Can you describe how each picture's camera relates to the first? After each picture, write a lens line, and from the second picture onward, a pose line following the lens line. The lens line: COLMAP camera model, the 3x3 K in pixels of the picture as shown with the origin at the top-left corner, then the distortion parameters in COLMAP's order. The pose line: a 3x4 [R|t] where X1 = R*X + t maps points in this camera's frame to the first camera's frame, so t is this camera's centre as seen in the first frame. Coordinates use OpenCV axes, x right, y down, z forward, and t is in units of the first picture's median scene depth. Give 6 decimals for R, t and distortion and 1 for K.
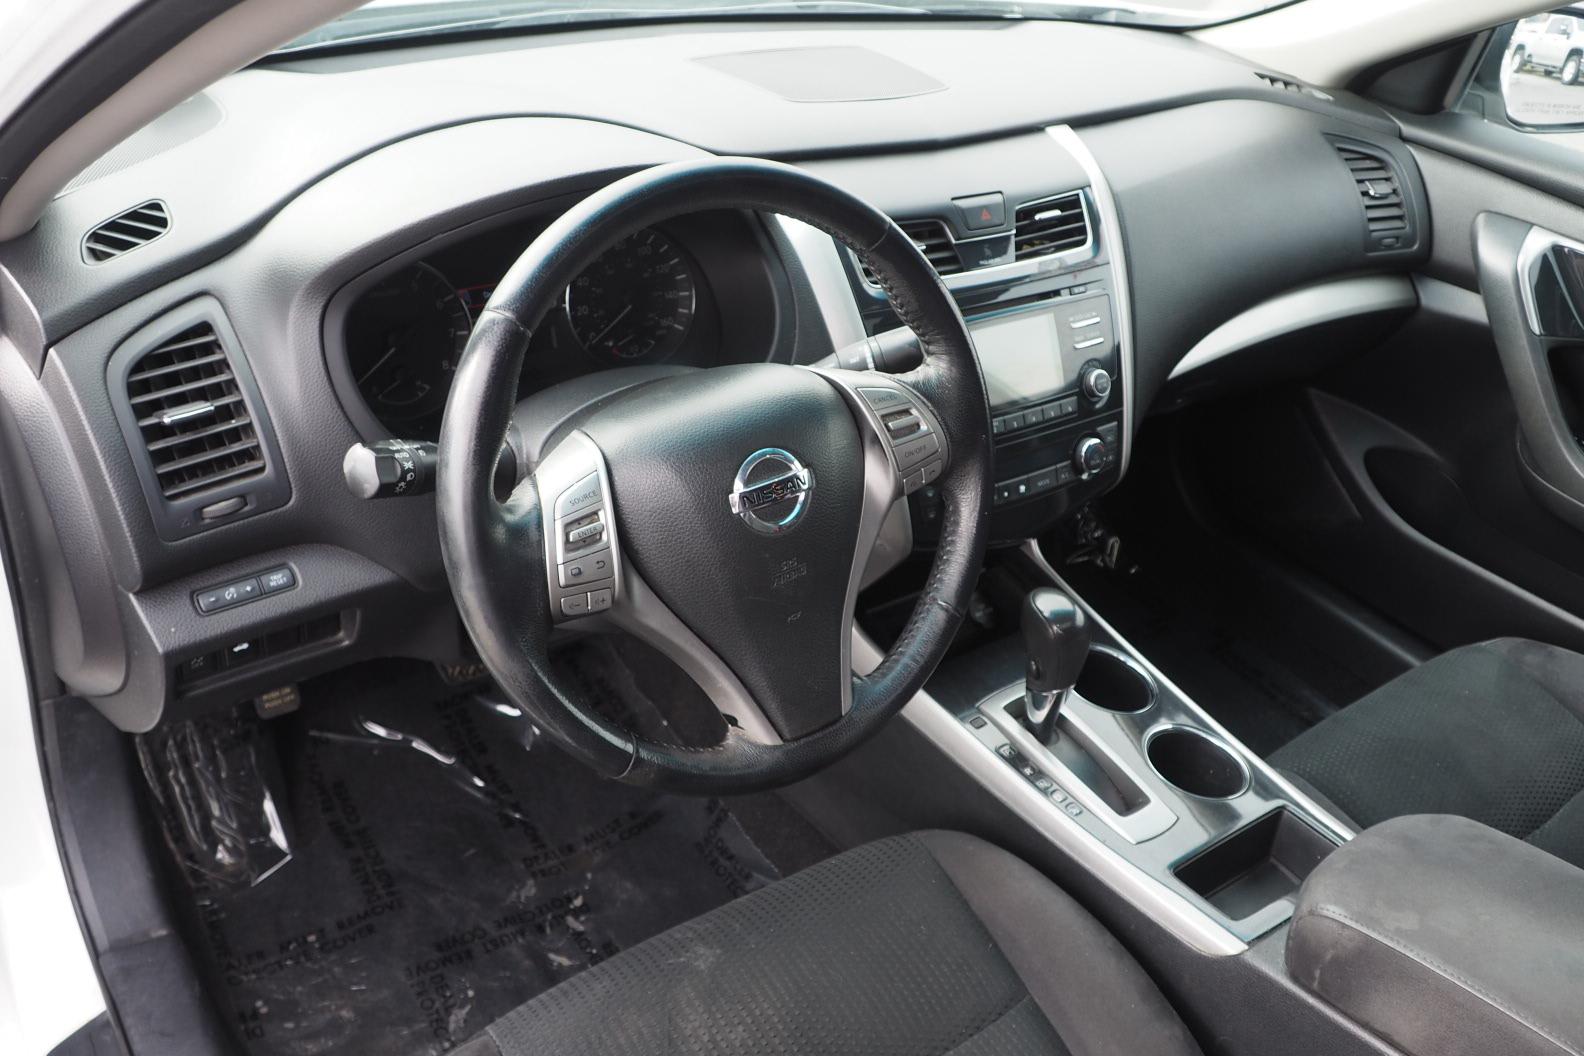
lens RADIAL K [[1300.4, 0, 799.4], [0, 1300.4, 533.7], [0, 0, 1]] dist [-0.019020, -0.010847]
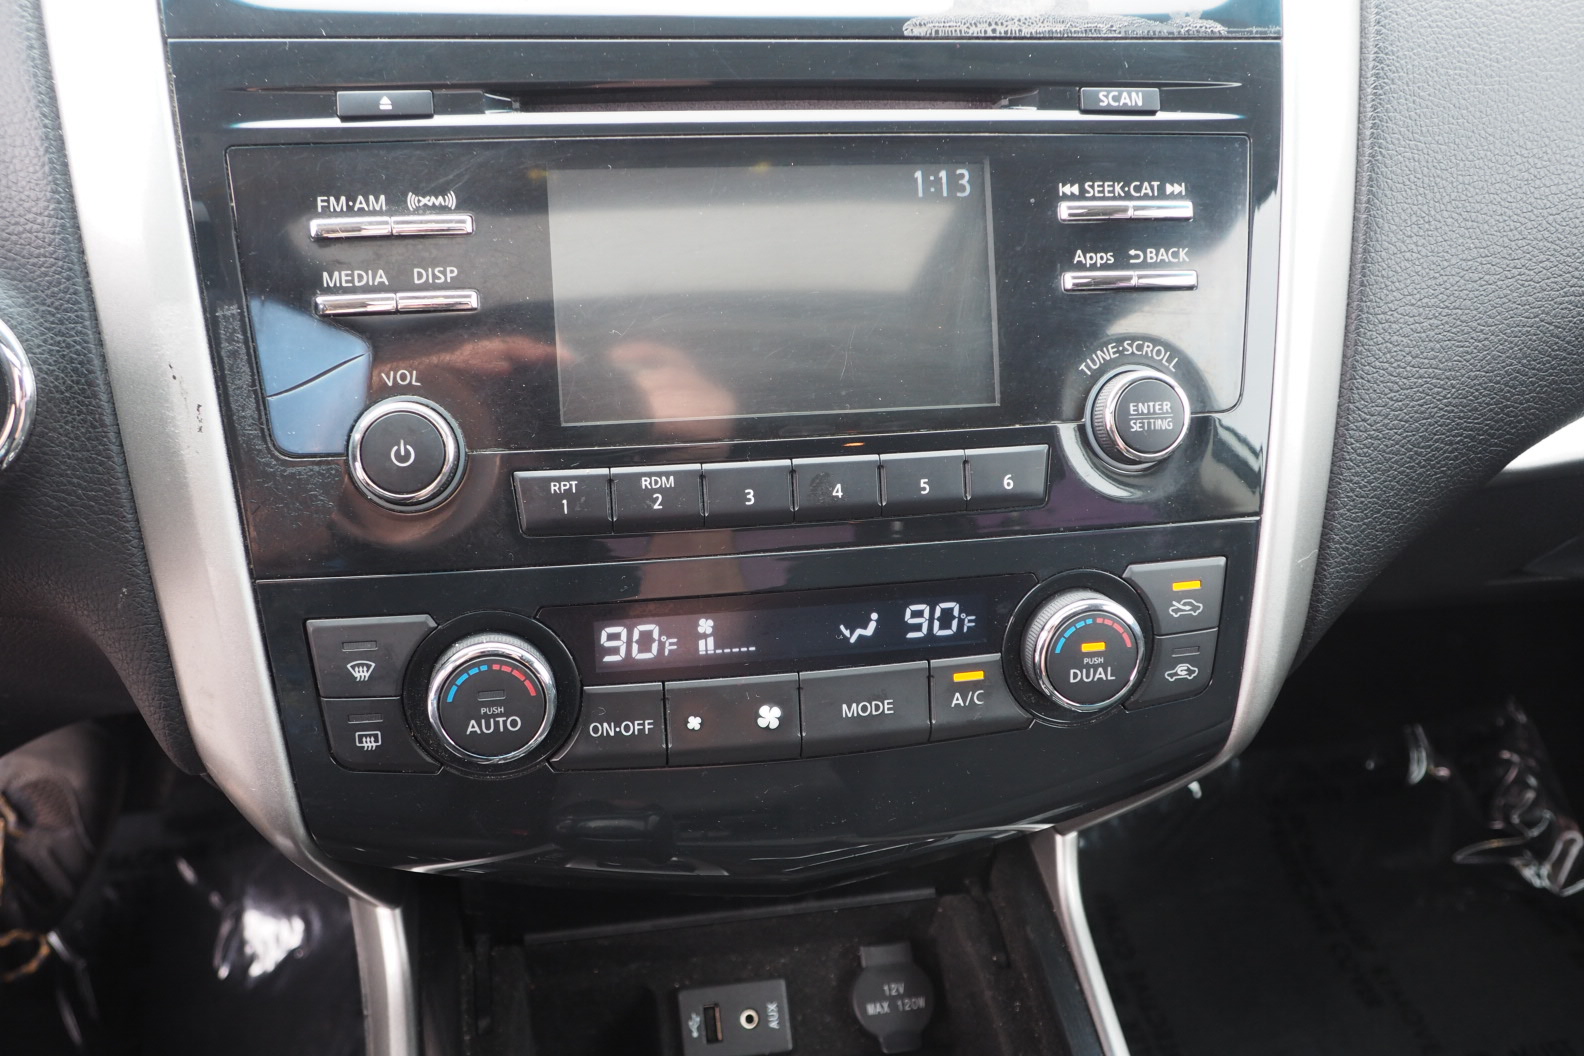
lens RADIAL K [[1434.4, 0, 800.4], [0, 1434.4, 531.7], [0, 0, 1]] dist [-0.041351, 0.033893]
pose [[0.905959, 0.161384, -0.391399, 0.314478], [-0.186275, 0.982148, -0.026201, -0.072114], [0.380183, 0.096645, 0.919848, 0.725766]]
